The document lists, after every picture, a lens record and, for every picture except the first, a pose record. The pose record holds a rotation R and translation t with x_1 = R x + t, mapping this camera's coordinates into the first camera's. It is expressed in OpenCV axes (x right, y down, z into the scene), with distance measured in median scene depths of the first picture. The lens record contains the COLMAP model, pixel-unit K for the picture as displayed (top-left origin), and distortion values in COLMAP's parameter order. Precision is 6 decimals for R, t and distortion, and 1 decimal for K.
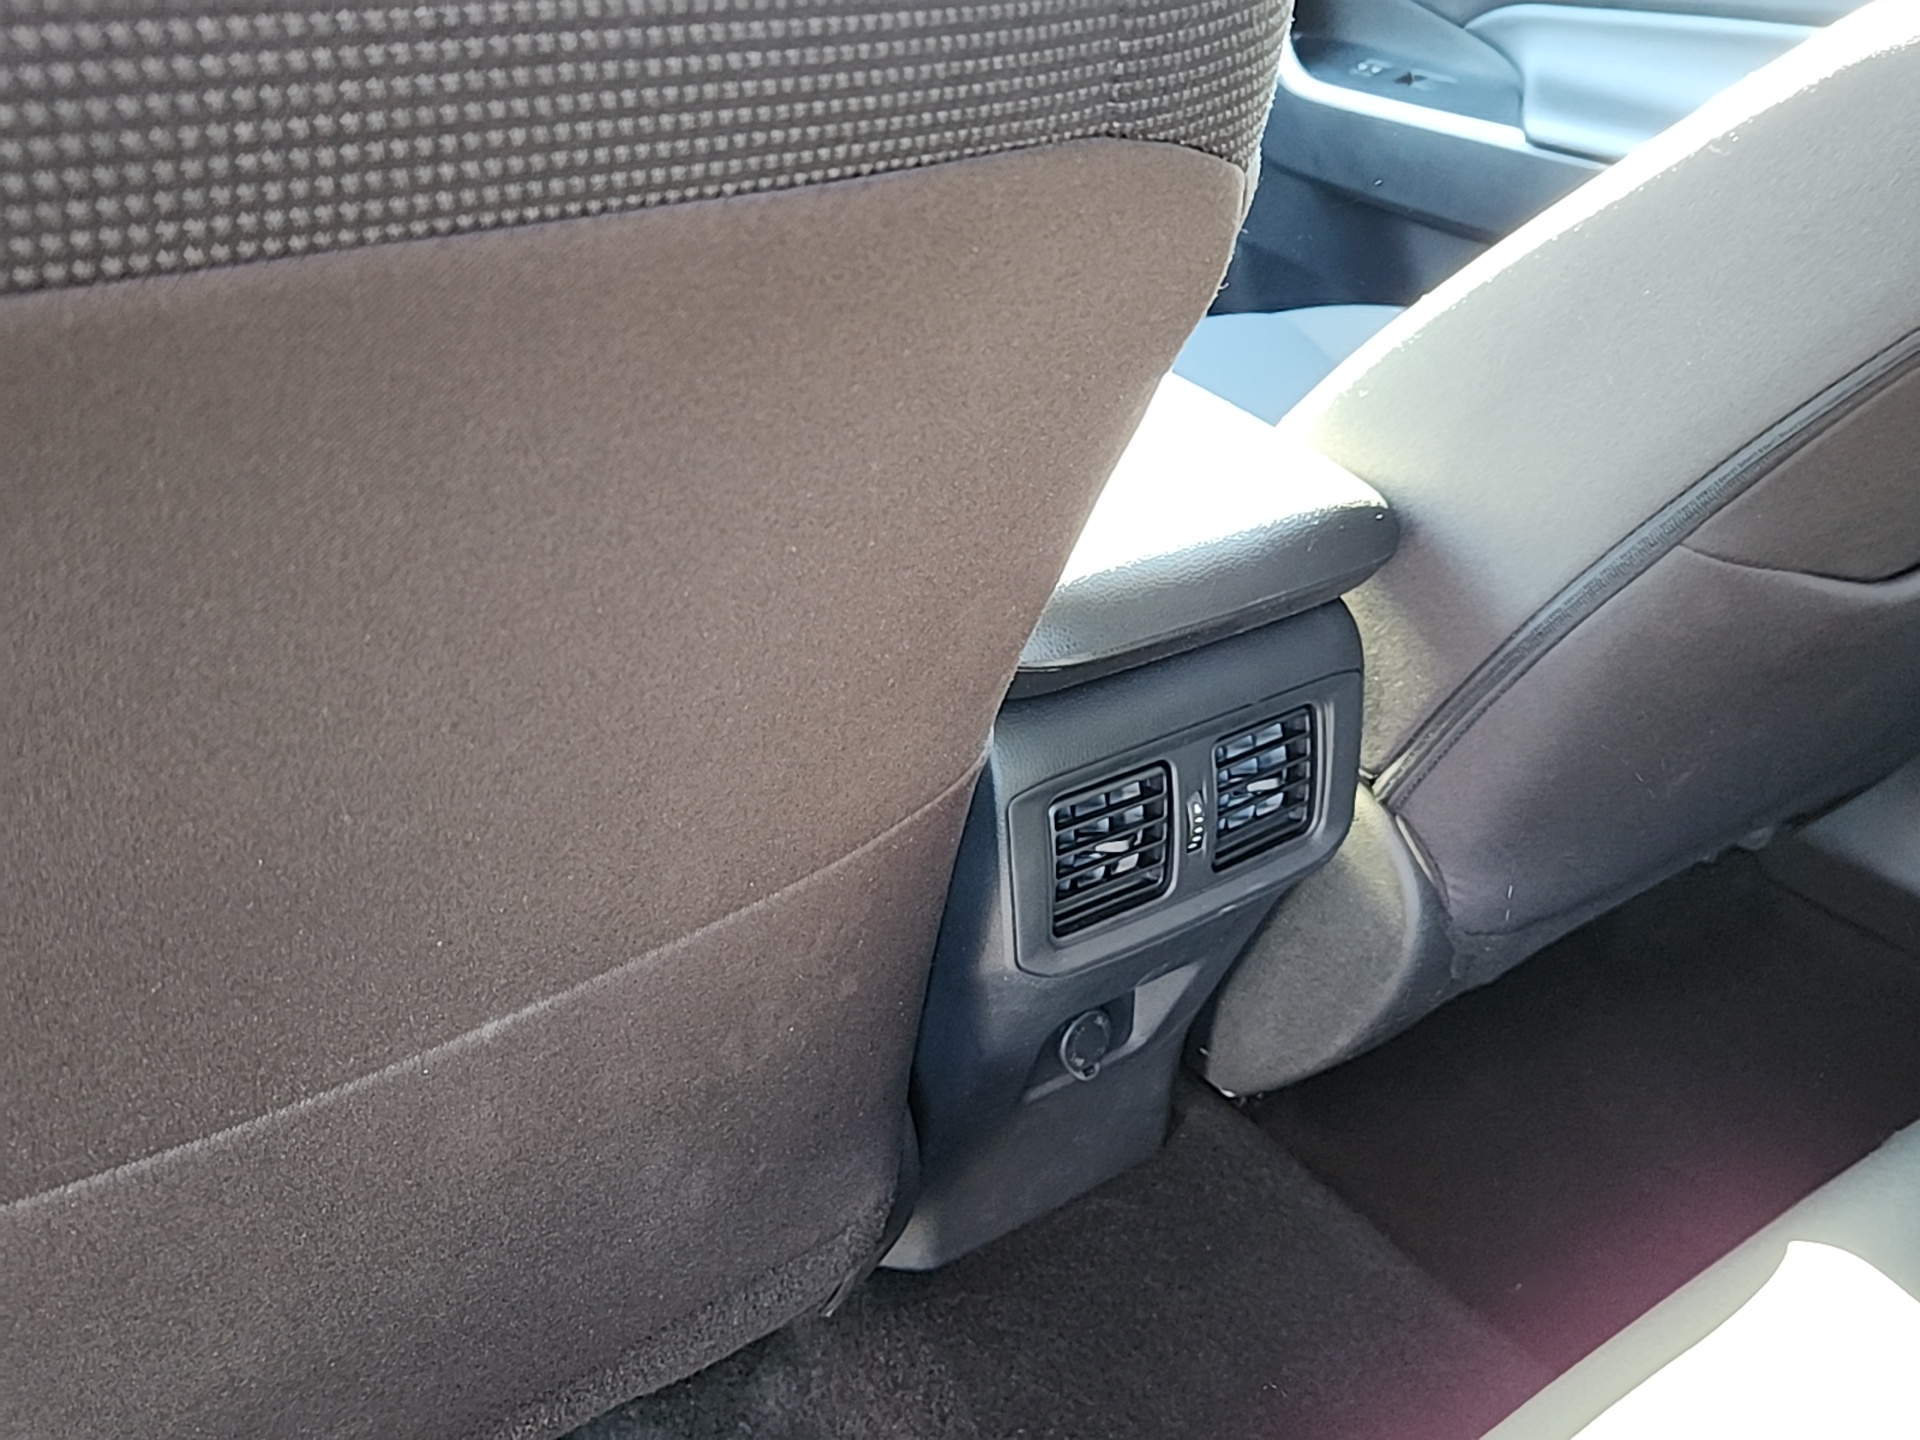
lens RADIAL K [[1663.5, 0, 1013.6], [0, 1663.5, 697.8], [0, 0, 1]] dist [0.117348, -0.168342]
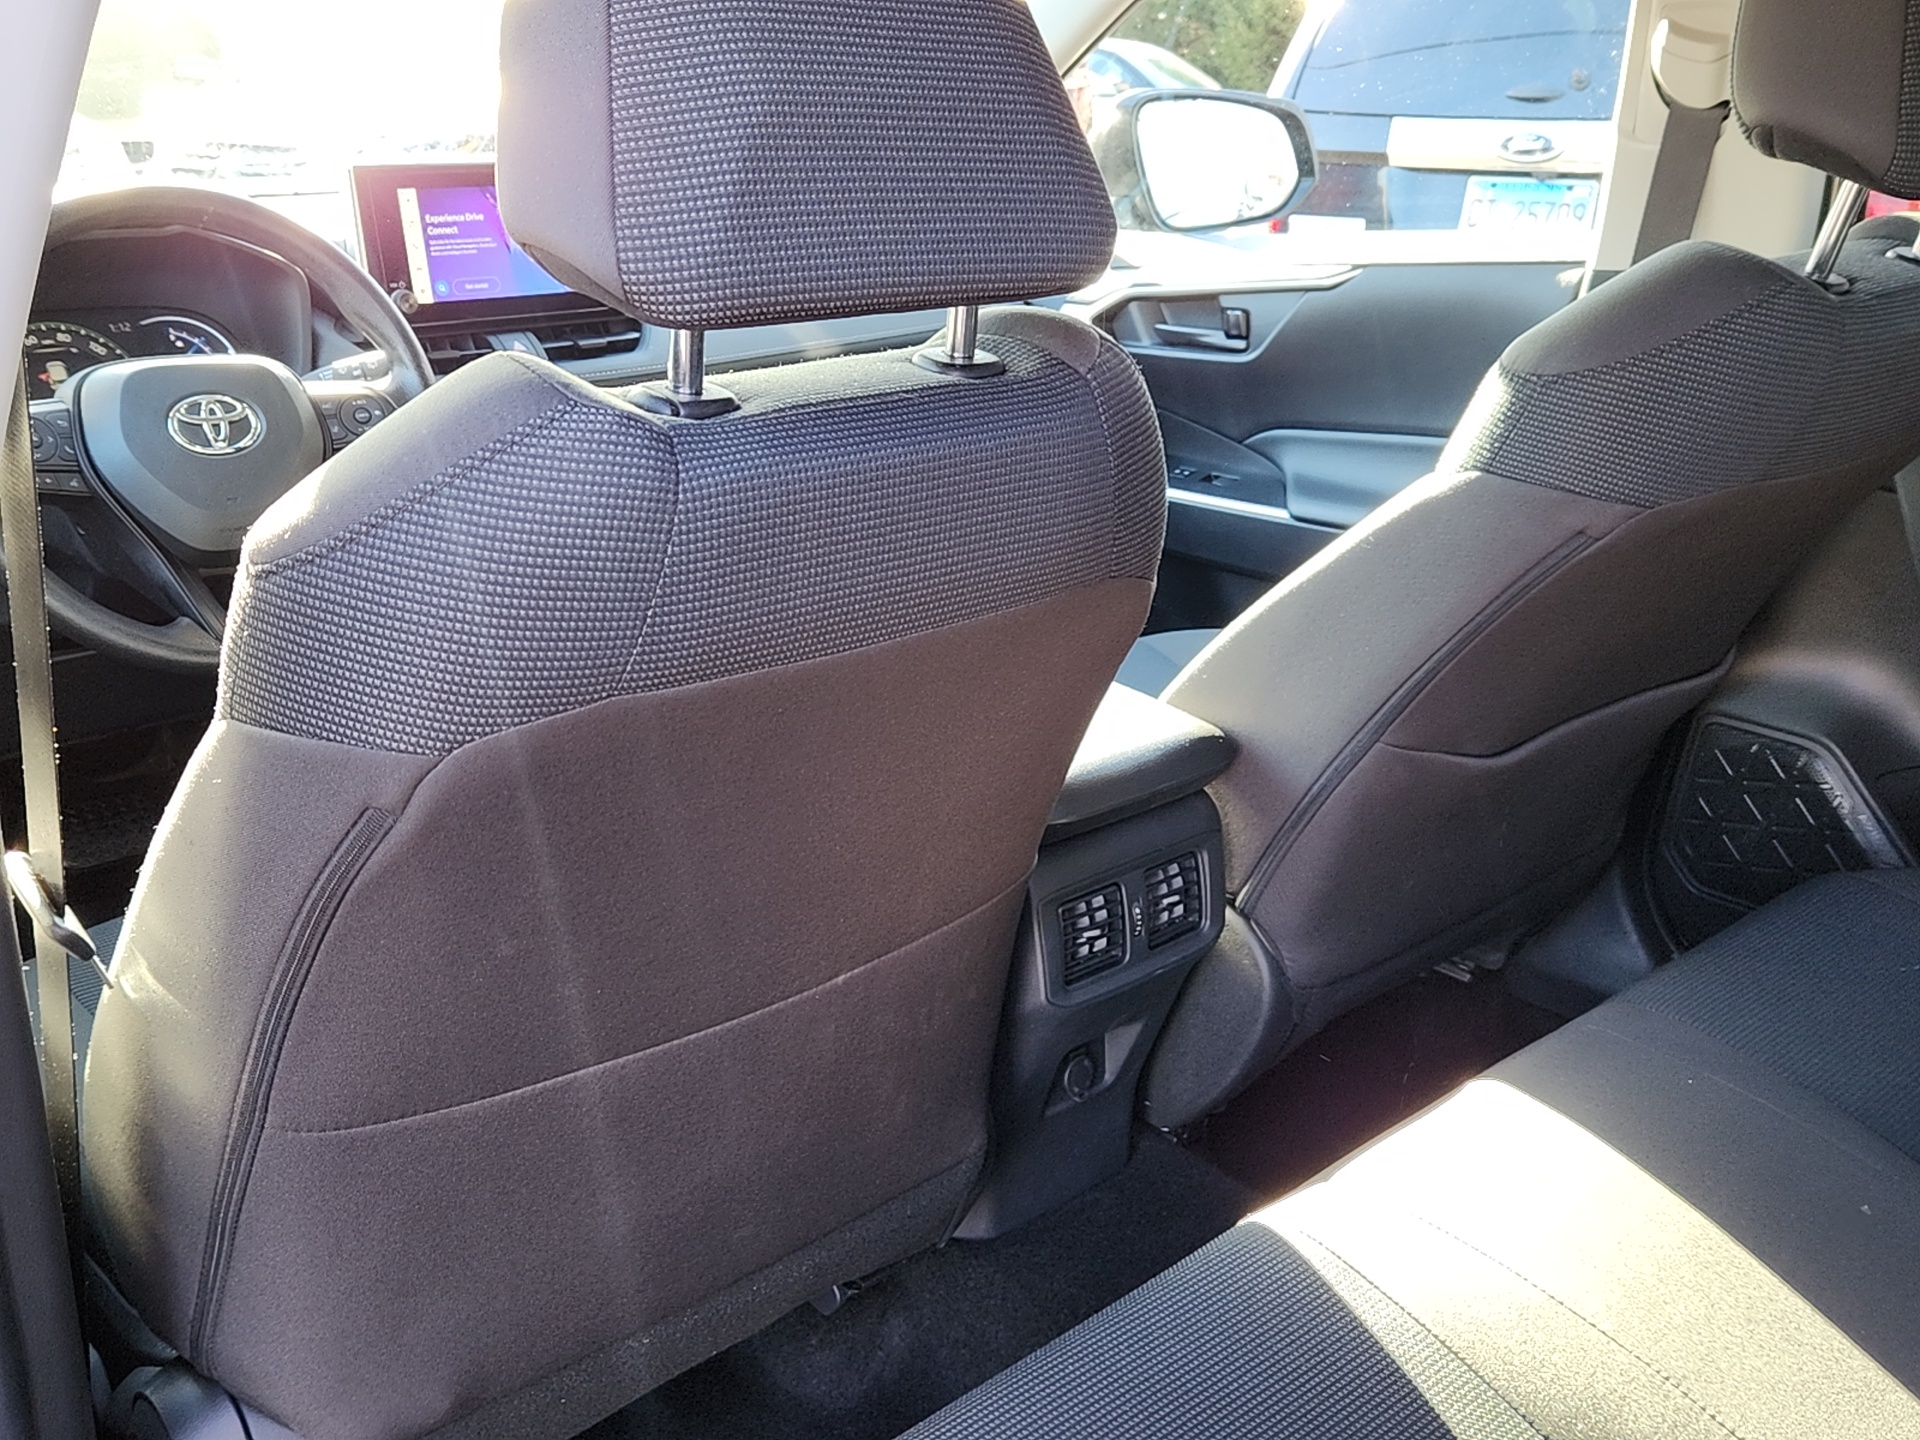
lens RADIAL K [[1593.5, 0, 993.5], [0, 1593.5, 718.1], [0, 0, 1]] dist [0.136802, -0.205419]
pose [[0.994841, -0.067052, 0.076121, -0.144411], [0.079849, 0.980433, -0.179930, 0.147642], [-0.062567, 0.185080, 0.980730, -0.633041]]
